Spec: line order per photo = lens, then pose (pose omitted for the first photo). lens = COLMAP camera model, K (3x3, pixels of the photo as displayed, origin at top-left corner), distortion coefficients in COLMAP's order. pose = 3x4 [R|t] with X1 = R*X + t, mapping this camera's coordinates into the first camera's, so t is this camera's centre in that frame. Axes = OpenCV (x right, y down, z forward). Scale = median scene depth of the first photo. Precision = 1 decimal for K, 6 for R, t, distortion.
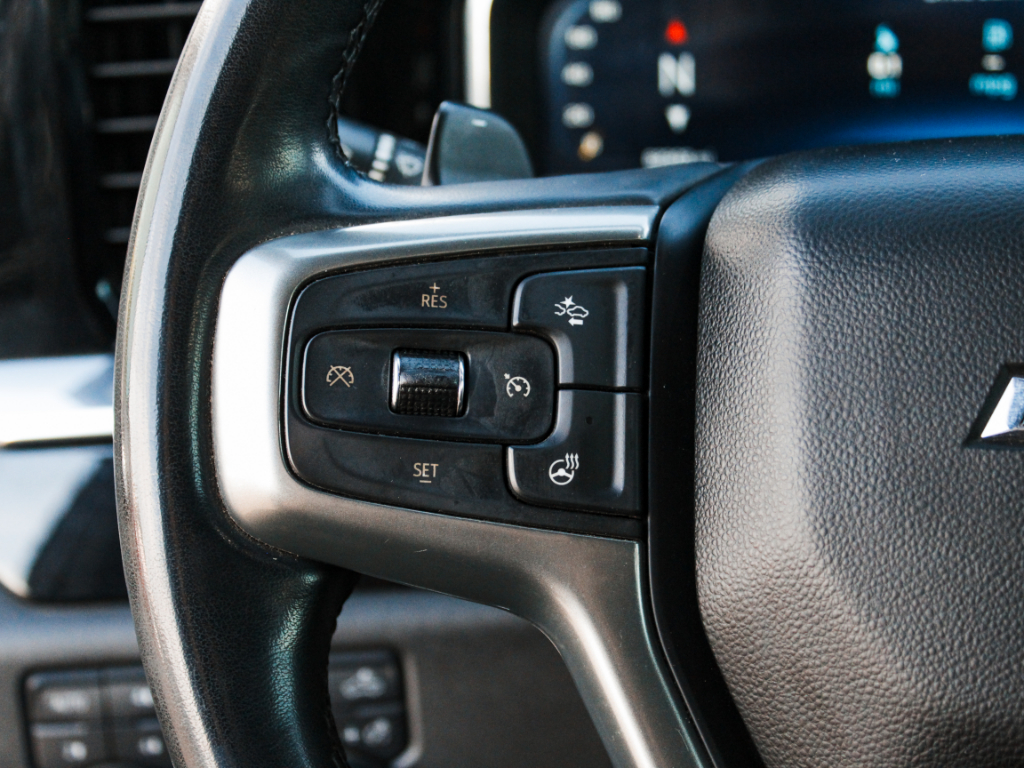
lens RADIAL K [[1967.7, 0, 512.0], [0, 1967.7, 384.0], [0, 0, 1]] dist [-0.018182, 0.061744]
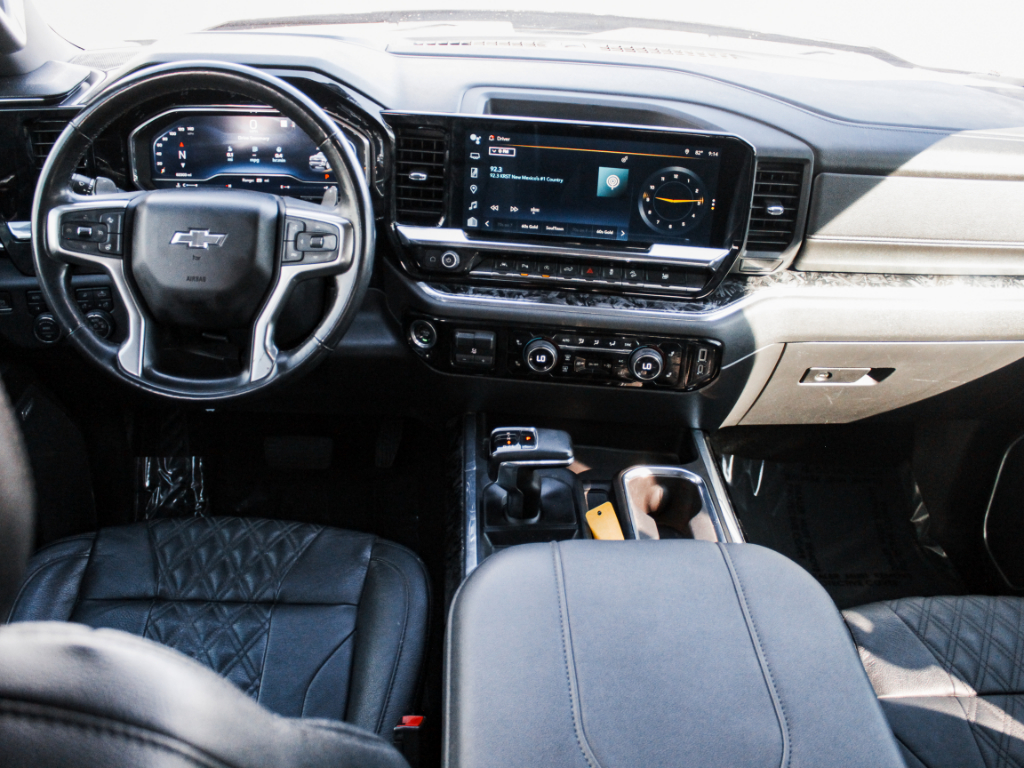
lens RADIAL K [[931.3, 0, 515.8], [0, 931.3, 406.2], [0, 0, 1]] dist [-0.183427, 0.153487]
pose [[0.977941, -0.003341, 0.208853, 0.654344], [-0.039710, 0.978664, 0.201595, -0.081712], [-0.205070, -0.205442, 0.956943, -1.929707]]
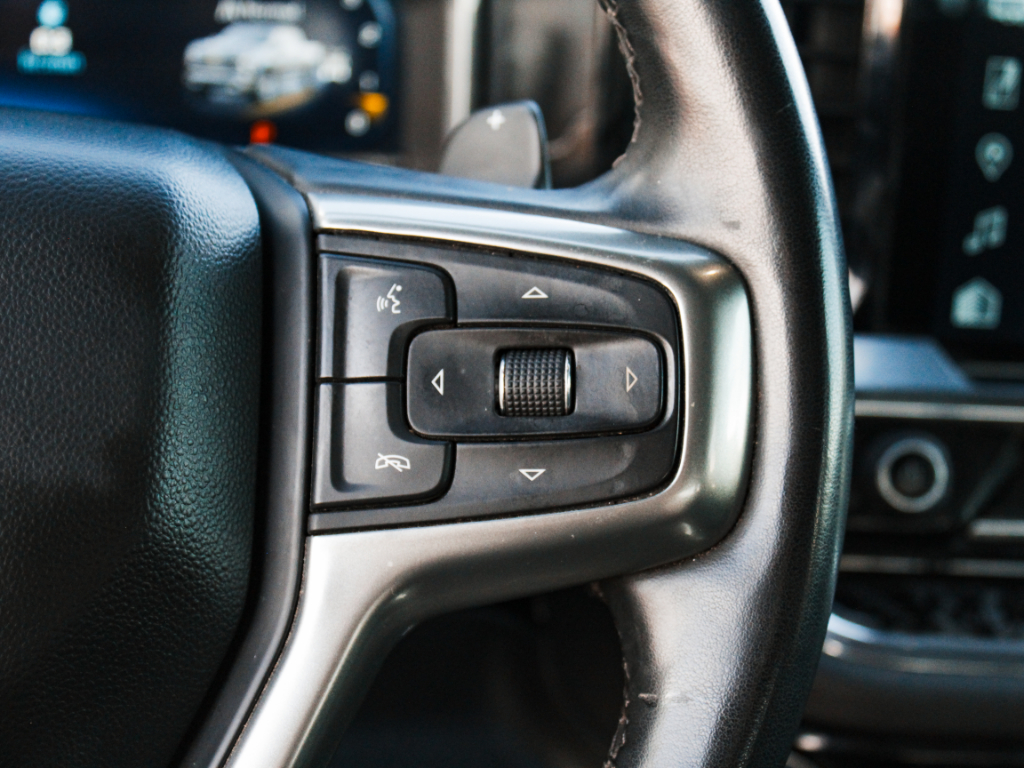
lens RADIAL K [[1967.7, 0, 512.0], [0, 1967.7, 384.0], [0, 0, 1]] dist [-0.018182, 0.061744]
pose [[0.941225, 0.009459, 0.337648, 0.311168], [-0.008587, 0.999955, -0.004077, 0.017840], [-0.337671, 0.000938, 0.941264, -0.023219]]
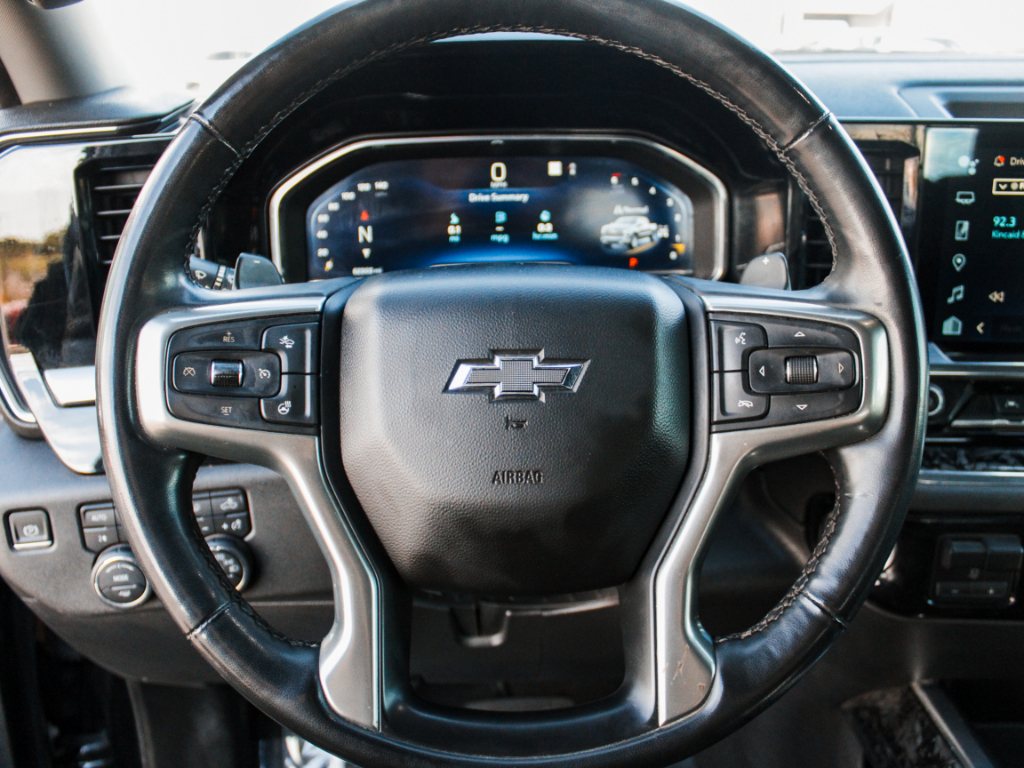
lens RADIAL K [[931.3, 0, 515.8], [0, 931.3, 406.2], [0, 0, 1]] dist [-0.183427, 0.153487]
pose [[0.983931, -0.032249, 0.175611, 0.105843], [0.024787, 0.998701, 0.044525, -0.001692], [-0.176819, -0.039457, 0.983452, -0.159977]]
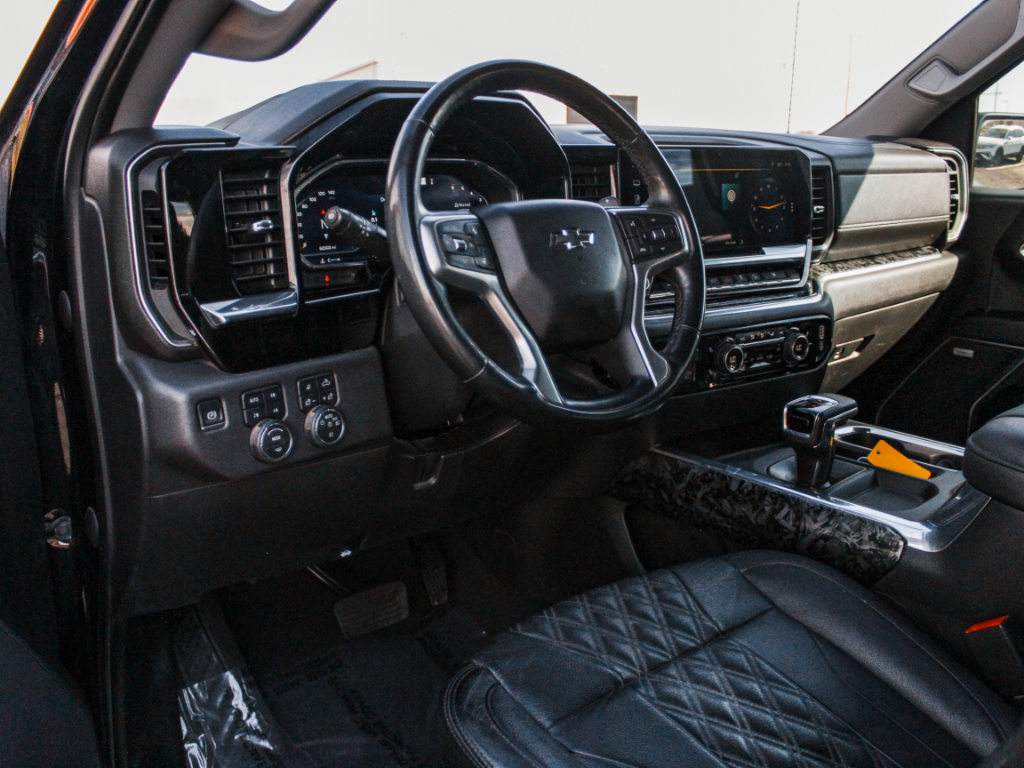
lens RADIAL K [[931.3, 0, 515.8], [0, 931.3, 406.2], [0, 0, 1]] dist [-0.183427, 0.153487]
pose [[0.677445, -0.147219, 0.720690, -1.587519], [0.209636, 0.977776, 0.002678, 0.396510], [-0.705068, 0.149269, 0.693252, -0.577196]]
